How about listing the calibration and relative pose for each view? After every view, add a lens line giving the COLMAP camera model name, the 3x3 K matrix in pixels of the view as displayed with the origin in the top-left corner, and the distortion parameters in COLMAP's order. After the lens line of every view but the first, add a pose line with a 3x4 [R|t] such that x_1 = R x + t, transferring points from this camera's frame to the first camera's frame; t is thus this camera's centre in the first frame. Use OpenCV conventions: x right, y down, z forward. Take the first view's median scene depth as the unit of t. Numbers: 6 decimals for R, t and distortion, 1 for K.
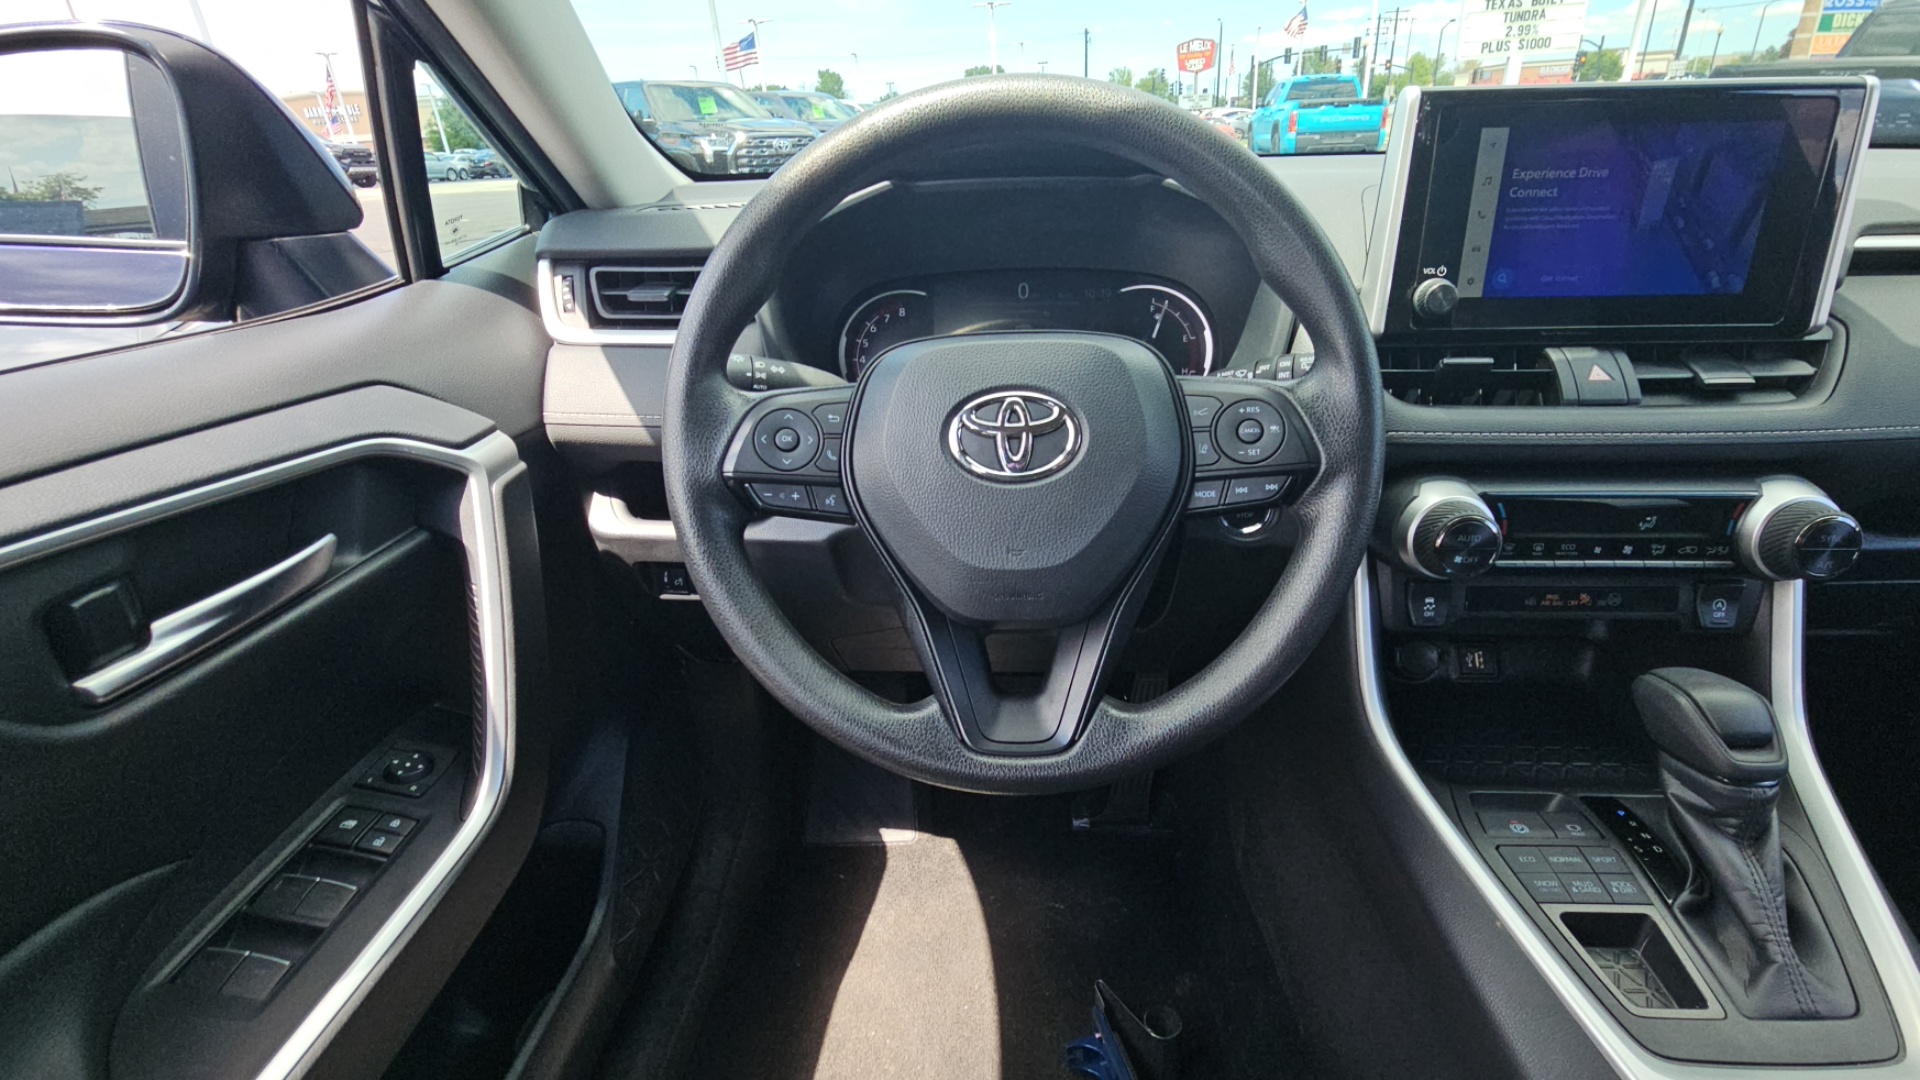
lens RADIAL K [[857.3, 0, 981.6], [0, 857.3, 548.5], [0, 0, 1]] dist [0.002455, -0.000959]
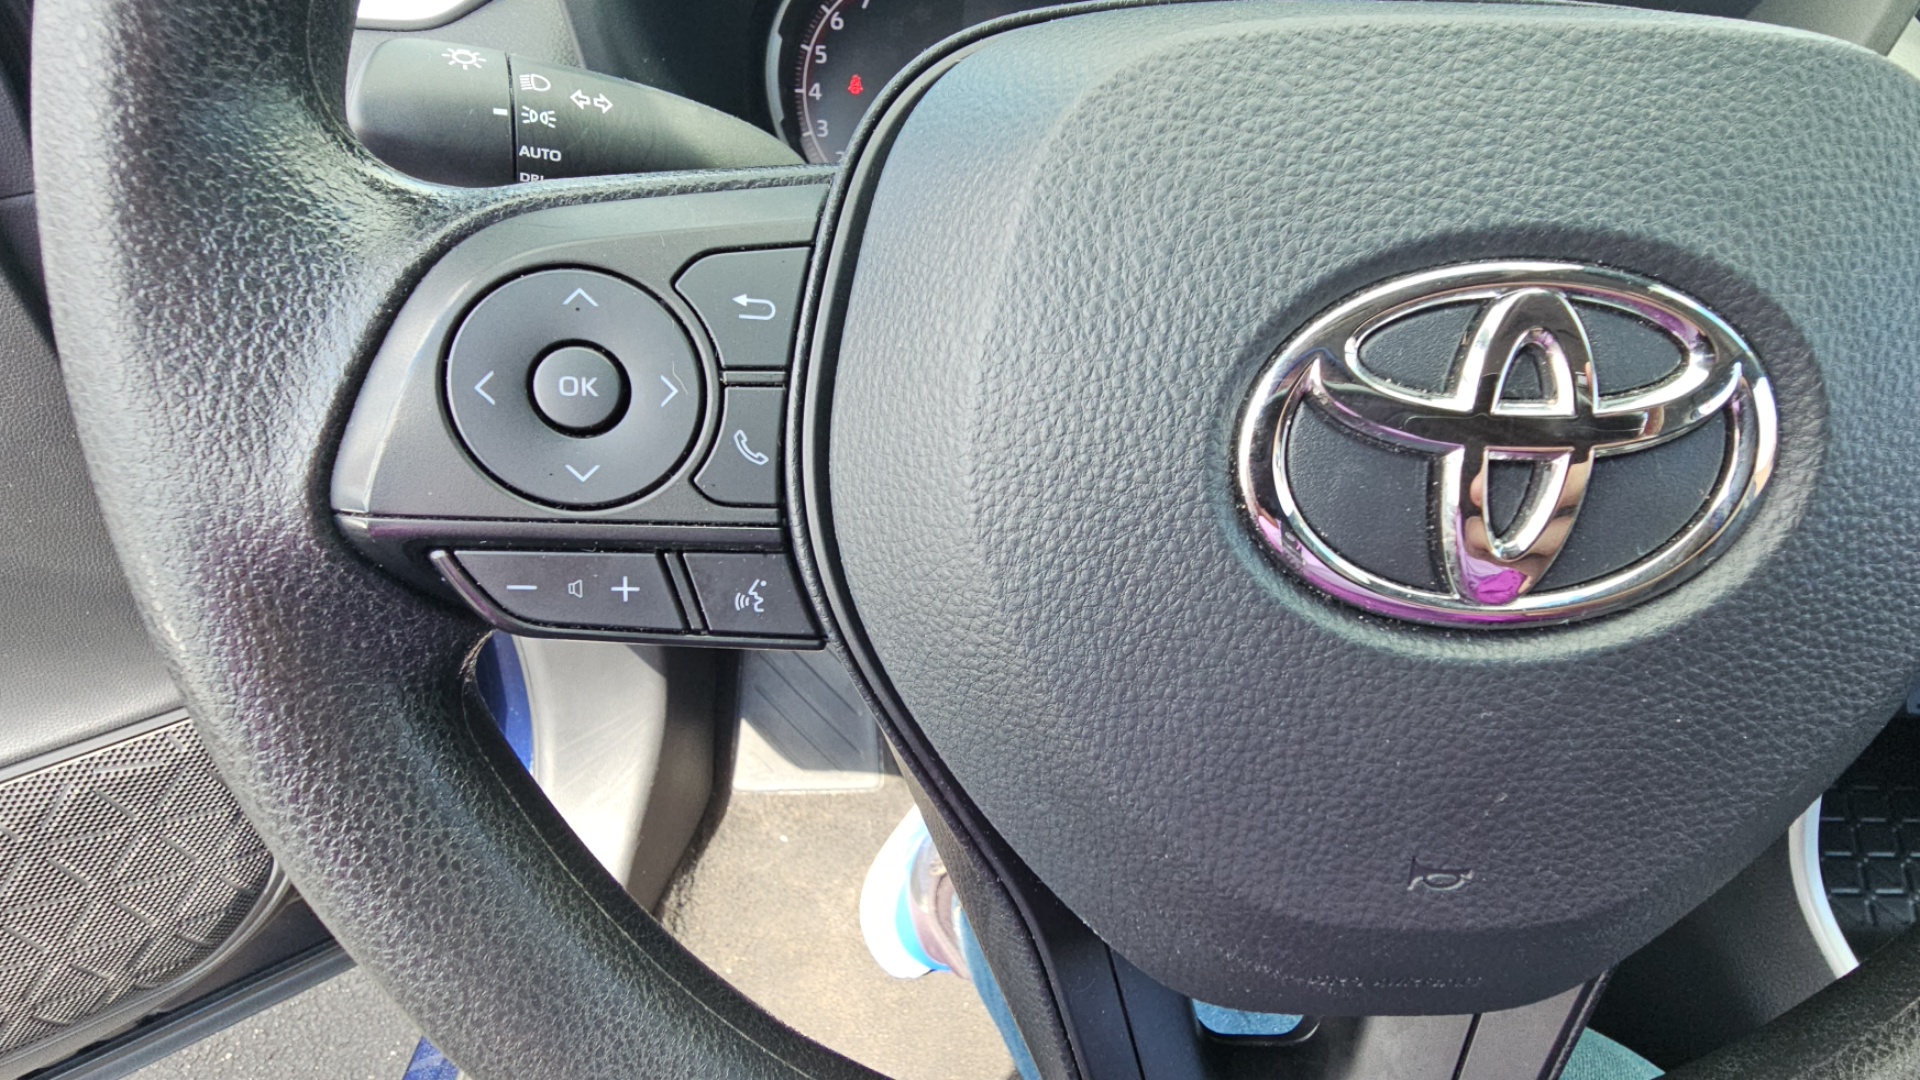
lens RADIAL K [[861.6, 0, 979.4], [0, 861.6, 541.8], [0, 0, 1]] dist [0.002269, -0.000984]
pose [[0.997112, 0.019632, 0.073368, -0.101667], [-0.037164, 0.968580, 0.245908, -0.126990], [-0.066235, -0.247924, 0.966512, 0.604000]]
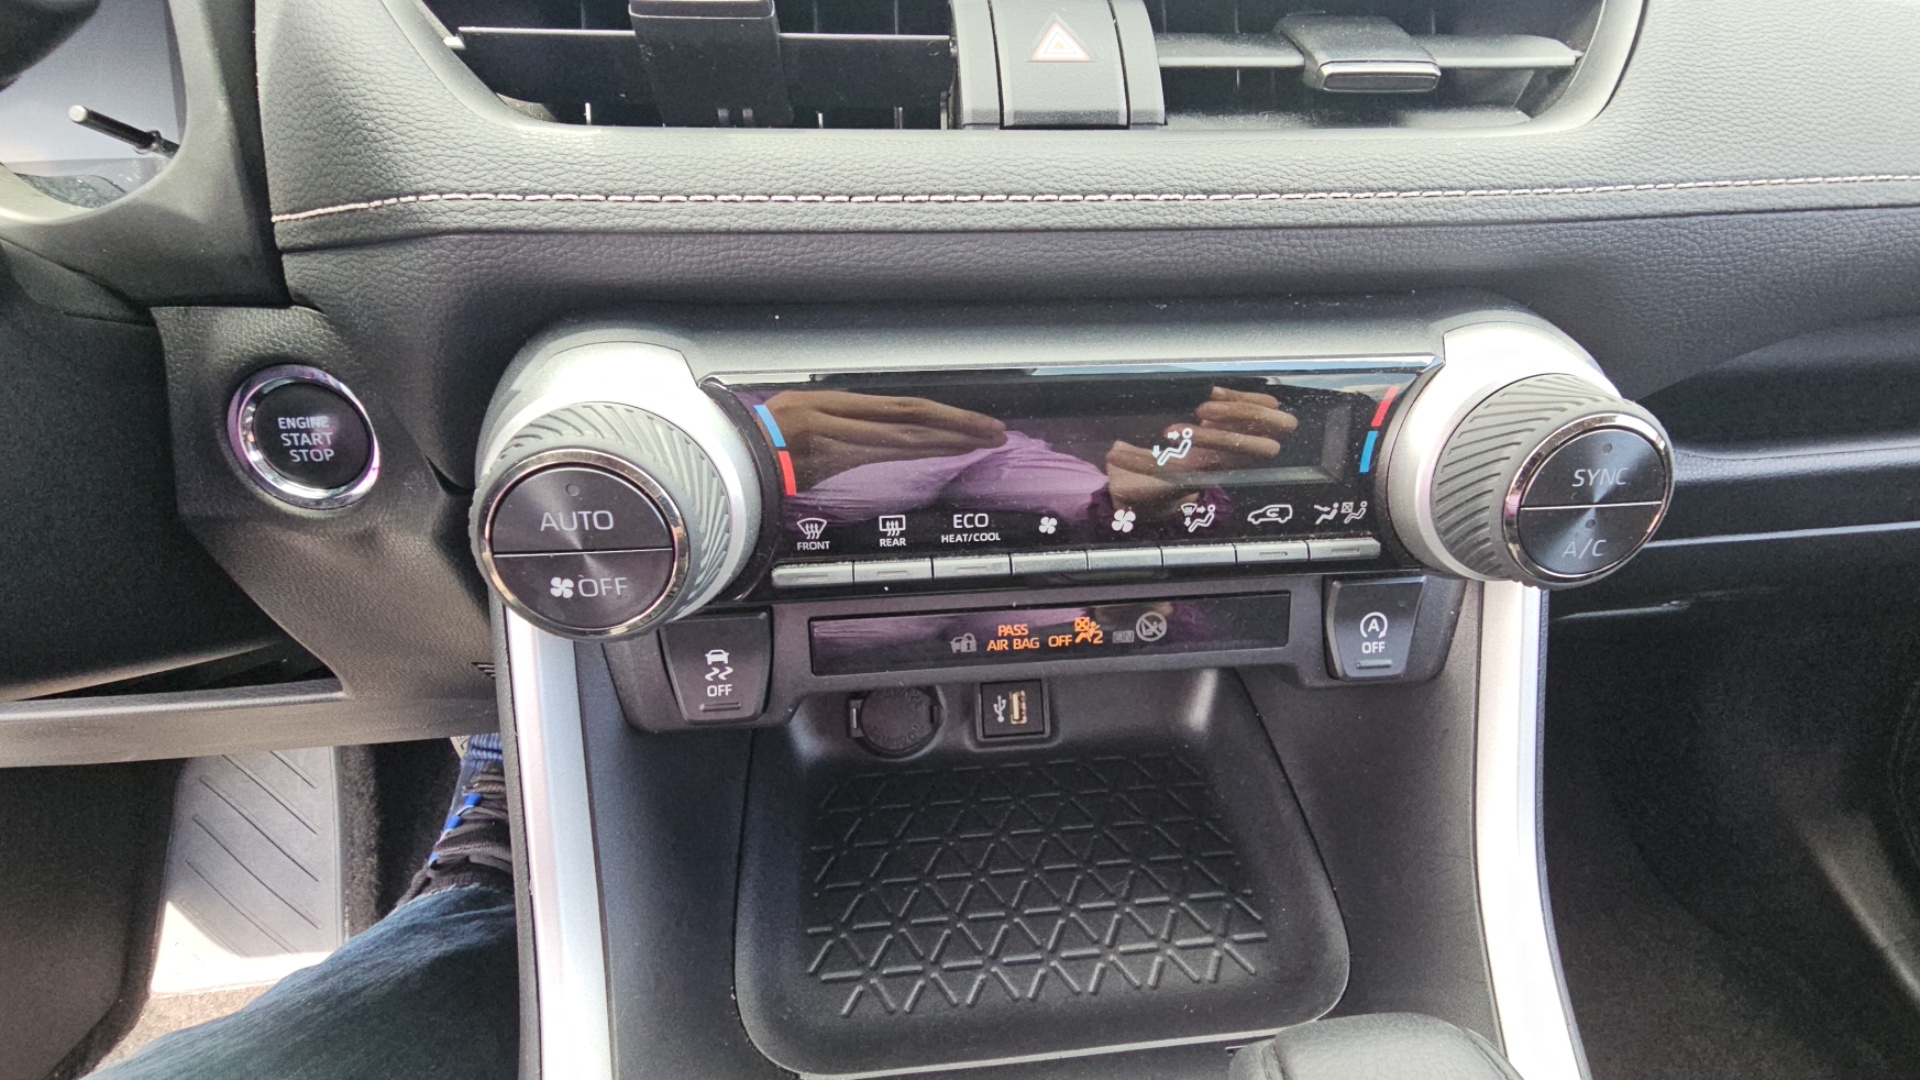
lens RADIAL K [[855.3, 0, 981.6], [0, 855.3, 549.8], [0, 0, 1]] dist [0.003401, -0.003404]
pose [[0.987611, -0.053148, 0.147648, 0.635410], [0.039816, 0.994979, 0.091828, -0.022773], [-0.151787, -0.084812, 0.984768, 0.639315]]
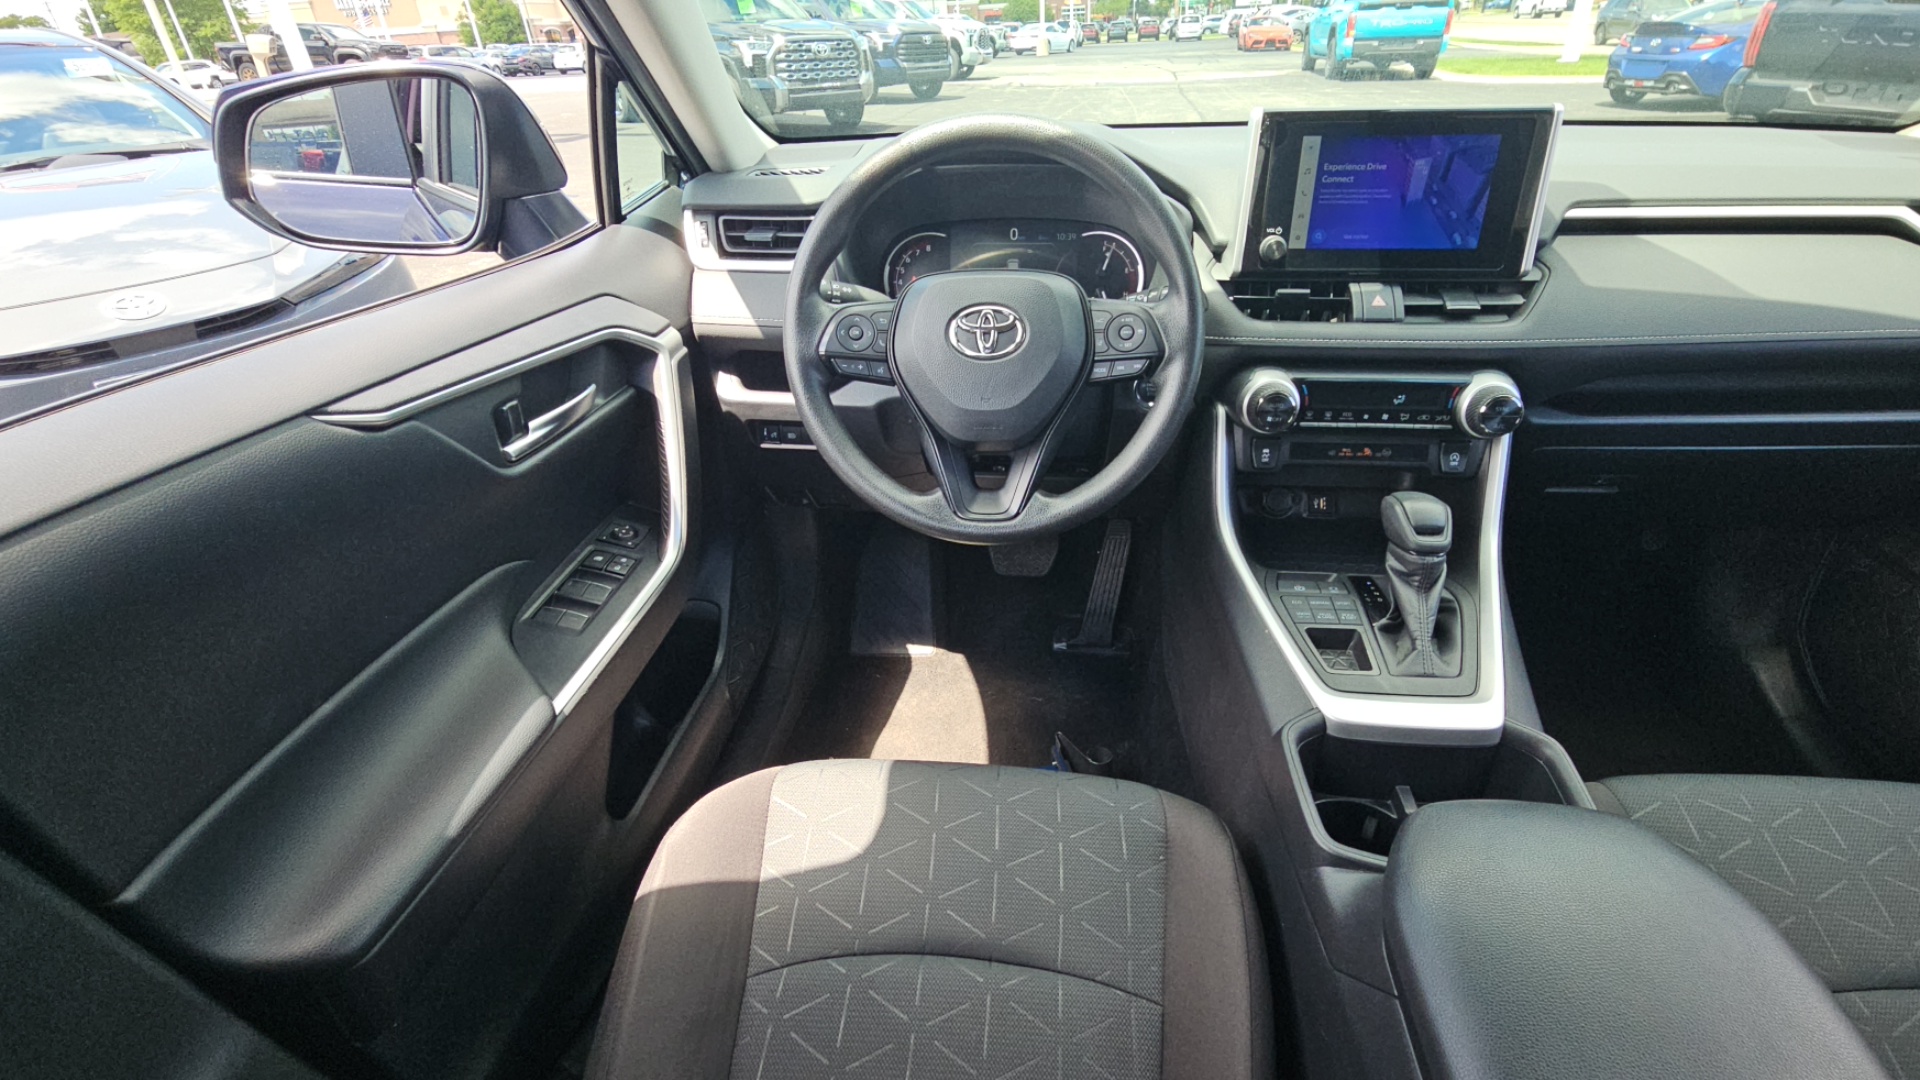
lens RADIAL K [[855.3, 0, 981.6], [0, 855.3, 549.8], [0, 0, 1]] dist [0.003401, -0.003404]
pose [[0.998971, 0.027431, -0.036104, 0.080119], [-0.023847, 0.995075, 0.096209, 0.110462], [0.038566, -0.095249, 0.994706, -0.604163]]
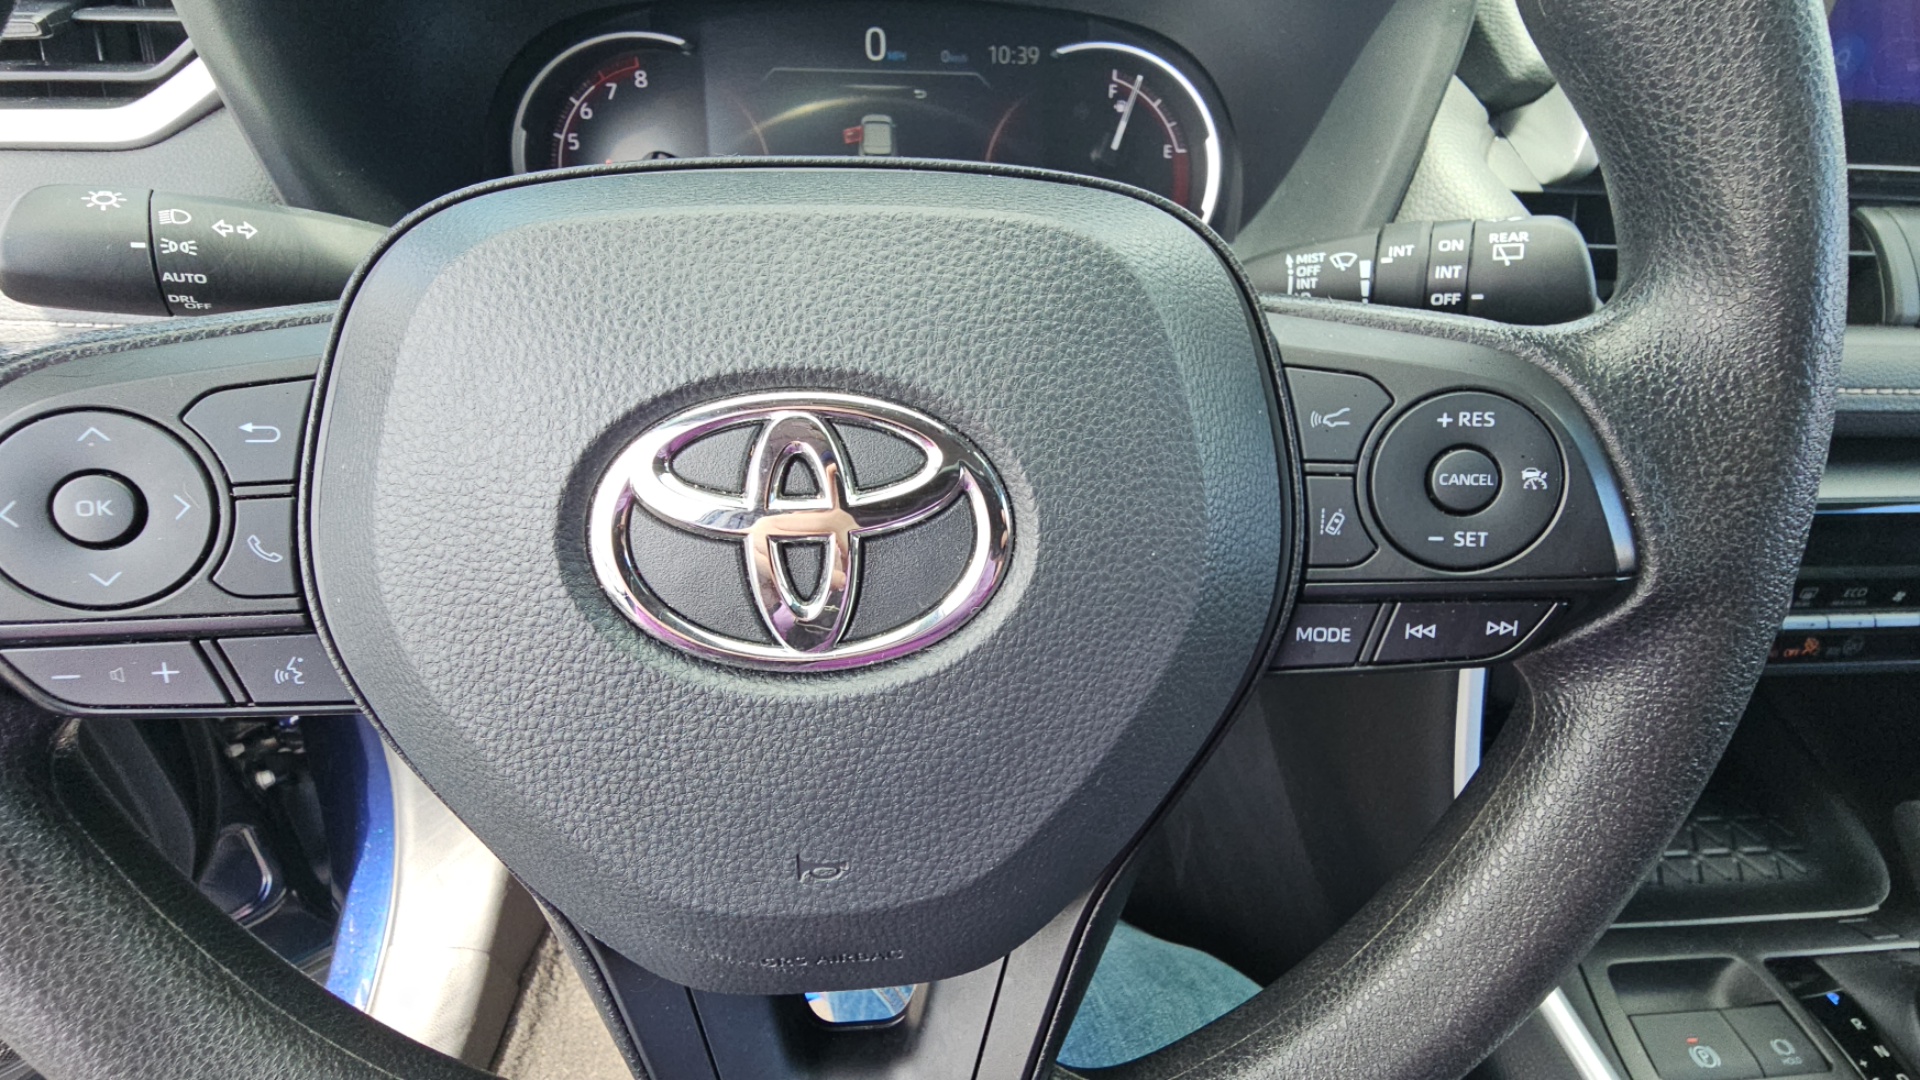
lens RADIAL K [[865.0, 0, 980.8], [0, 865.0, 544.4], [0, 0, 1]] dist [0.008091, -0.007664]
pose [[0.991604, -0.026990, 0.126466, 0.049183], [-0.001611, 0.975322, 0.220782, -0.156008], [-0.129303, -0.219132, 0.967089, 0.538361]]
